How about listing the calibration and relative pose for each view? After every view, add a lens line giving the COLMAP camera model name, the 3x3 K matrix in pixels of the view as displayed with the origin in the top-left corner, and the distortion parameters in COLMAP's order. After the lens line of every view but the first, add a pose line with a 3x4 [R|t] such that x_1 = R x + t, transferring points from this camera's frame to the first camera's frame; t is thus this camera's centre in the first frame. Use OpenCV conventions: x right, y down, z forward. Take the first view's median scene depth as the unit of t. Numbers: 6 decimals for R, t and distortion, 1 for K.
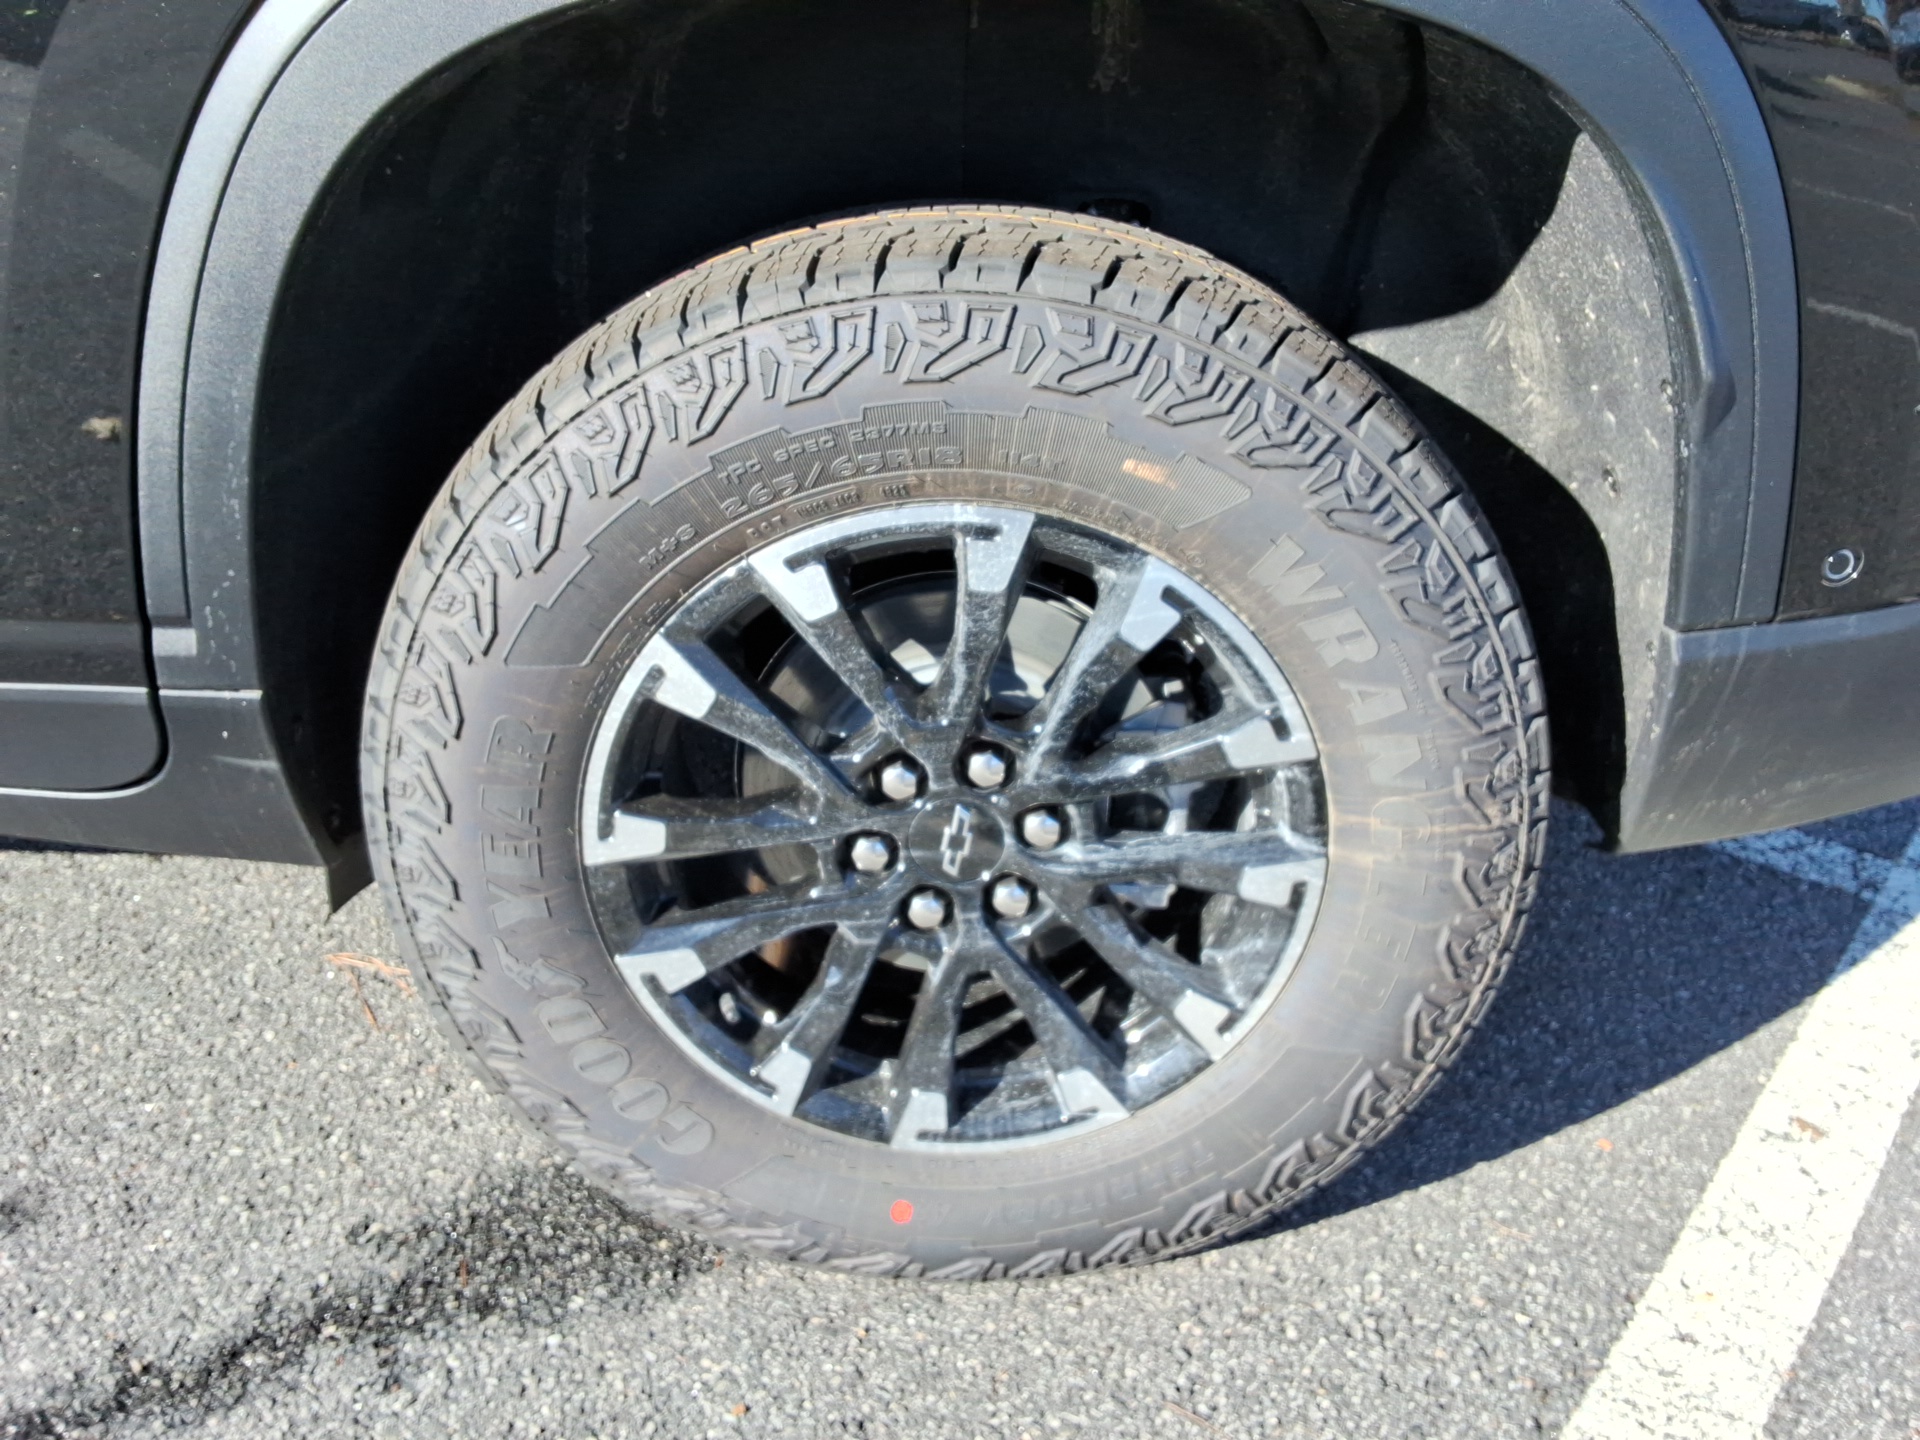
lens RADIAL K [[1526.2, 0, 981.5], [0, 1526.2, 702.2], [0, 0, 1]] dist [0.128213, -0.203699]
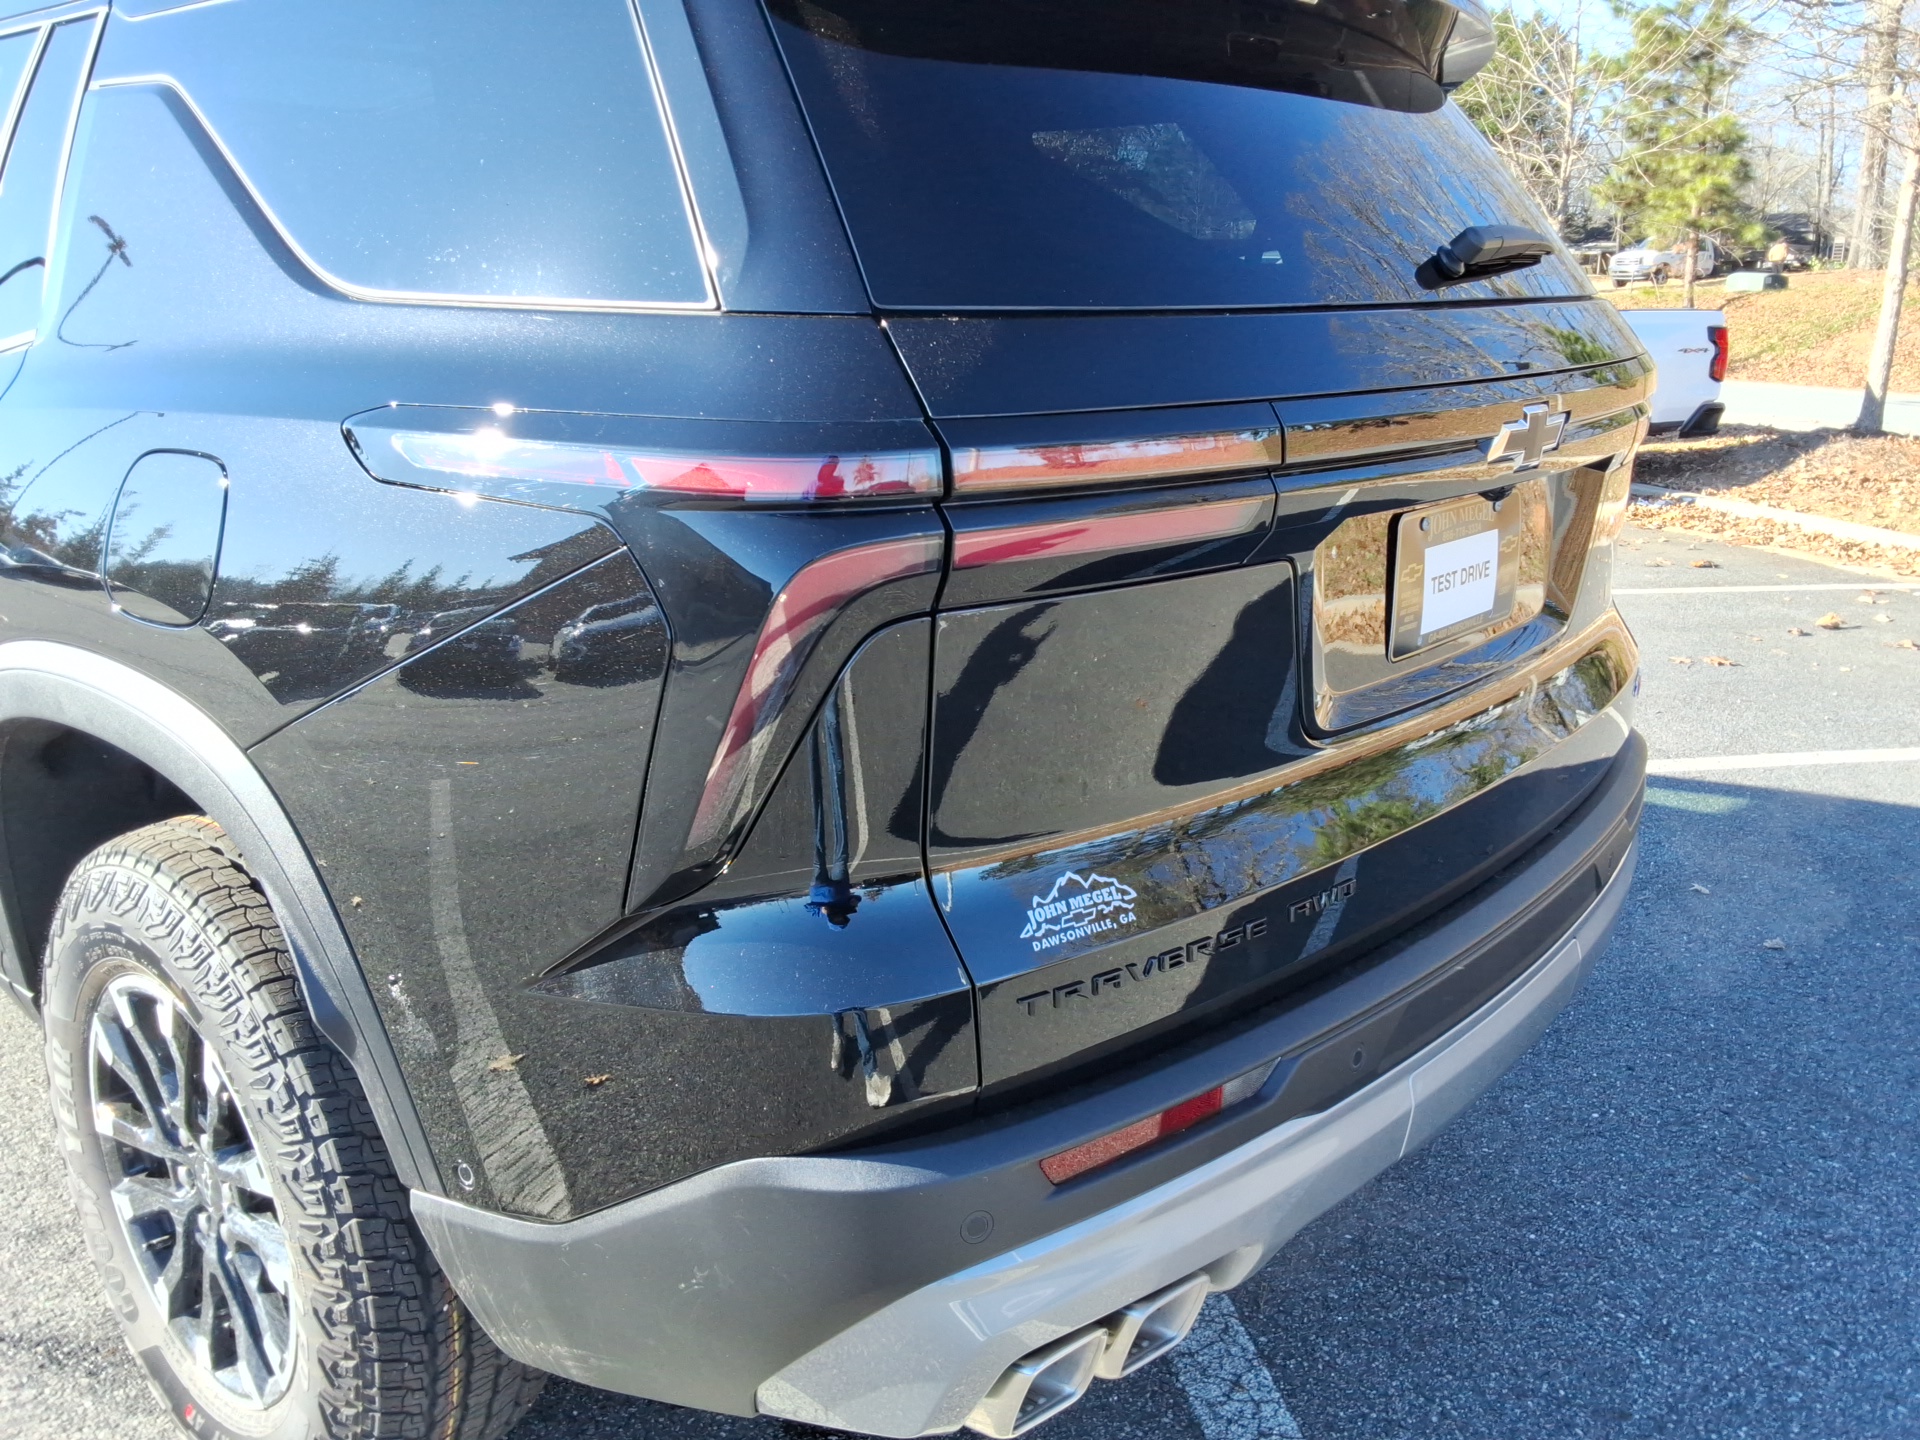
lens RADIAL K [[1526.2, 0, 981.5], [0, 1526.2, 702.2], [0, 0, 1]] dist [0.128213, -0.203699]
pose [[0.763005, 0.116613, -0.635787, 1.674893], [-0.239097, 0.964746, -0.109991, -0.436451], [0.600546, 0.235939, 0.763988, 0.119273]]
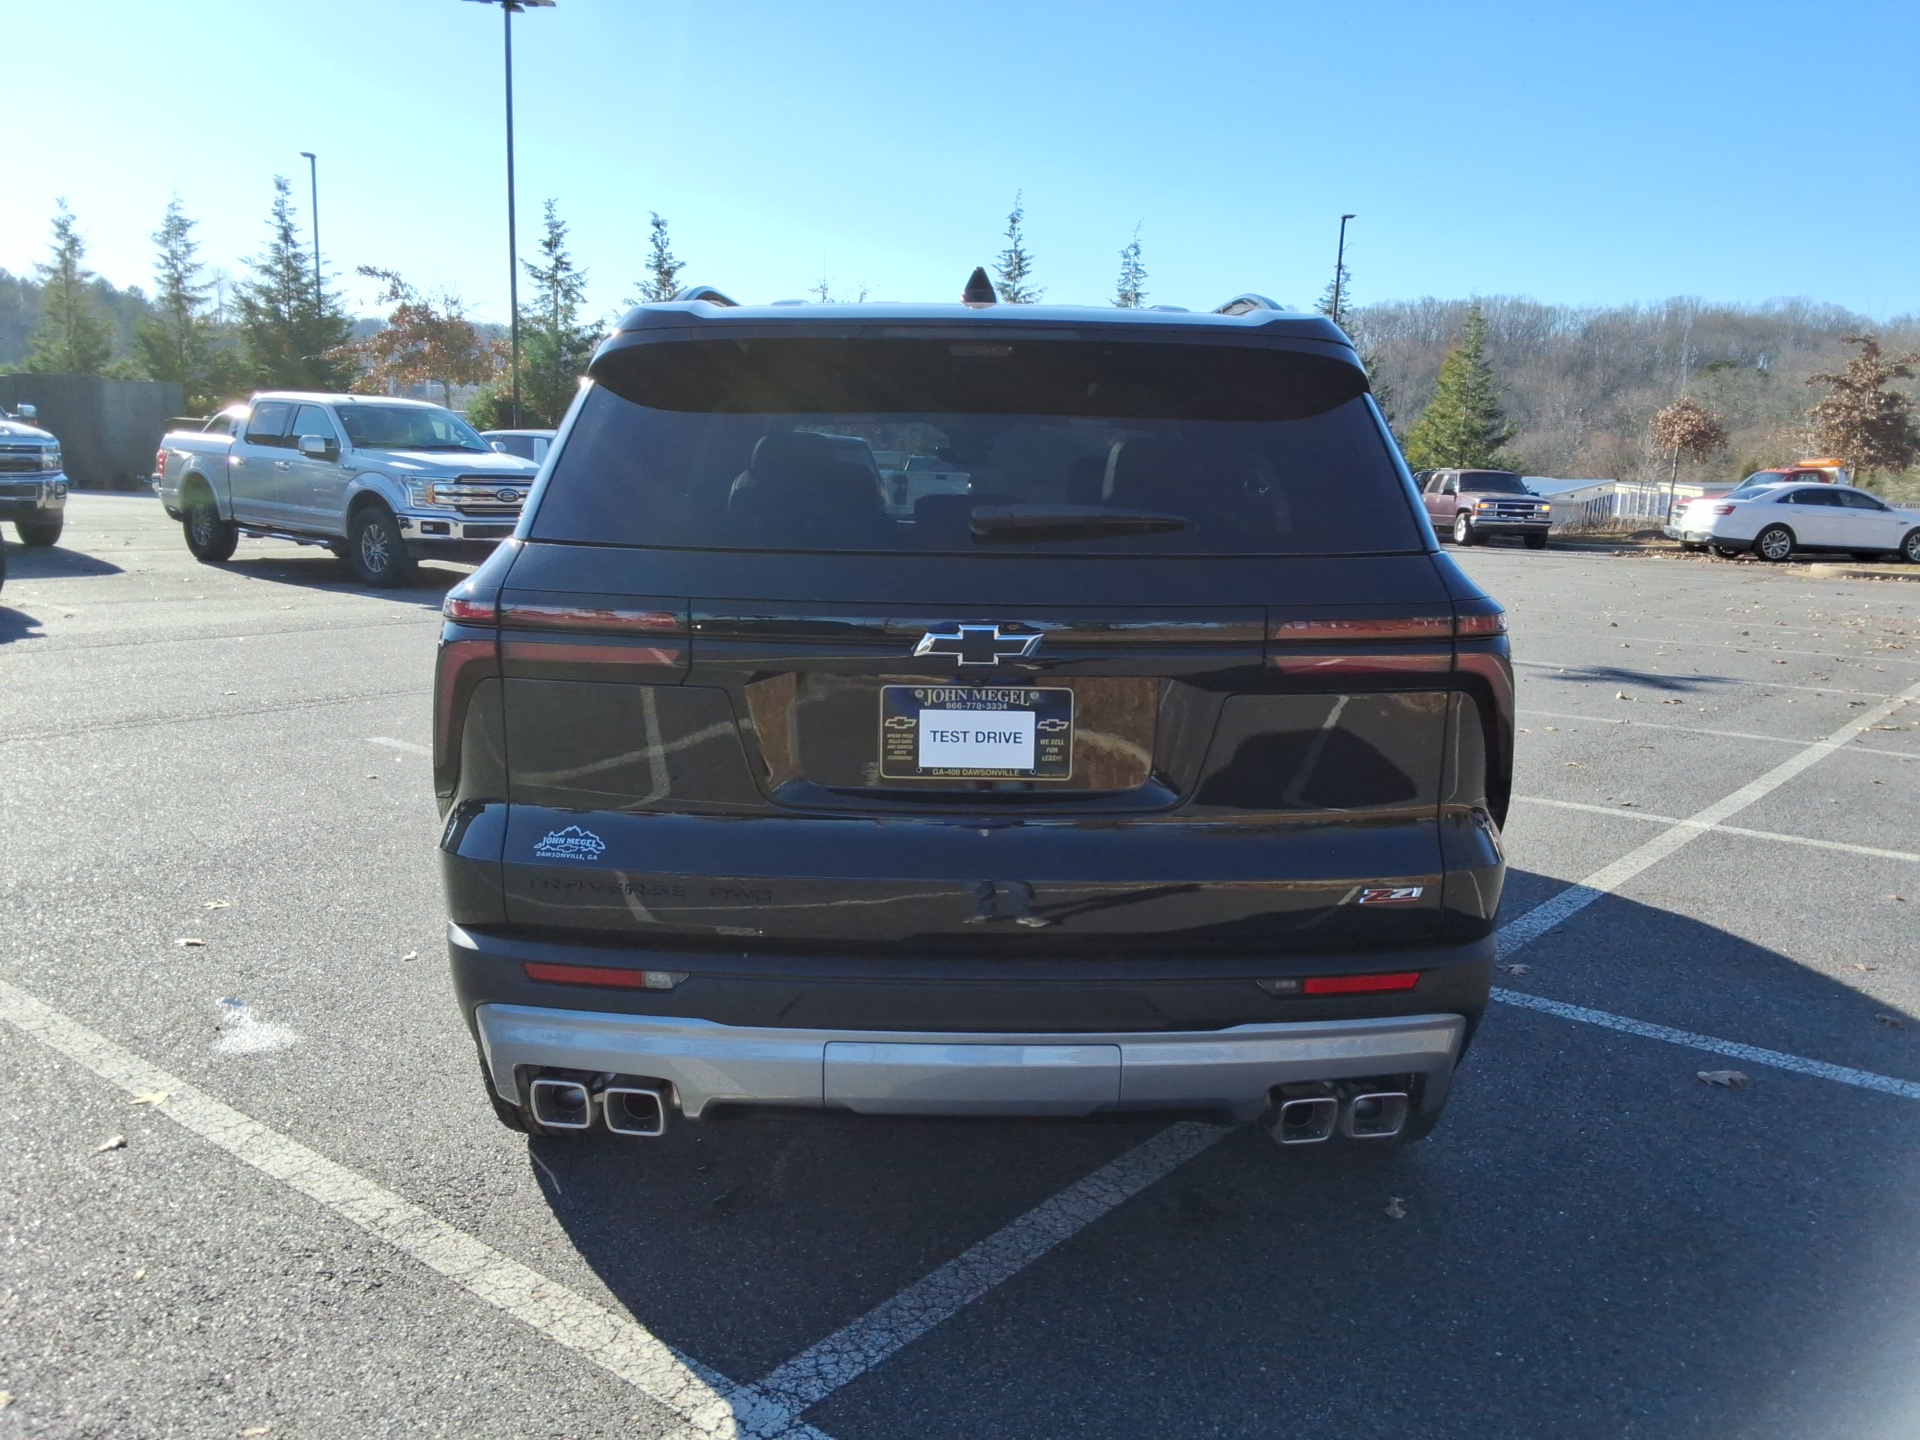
lens RADIAL K [[1526.2, 0, 981.5], [0, 1526.2, 702.2], [0, 0, 1]] dist [0.128213, -0.203699]
pose [[0.014662, 0.109663, -0.993861, 3.334592], [-0.440278, 0.893130, 0.092053, -1.129070], [0.897742, 0.436225, 0.061377, 1.474606]]
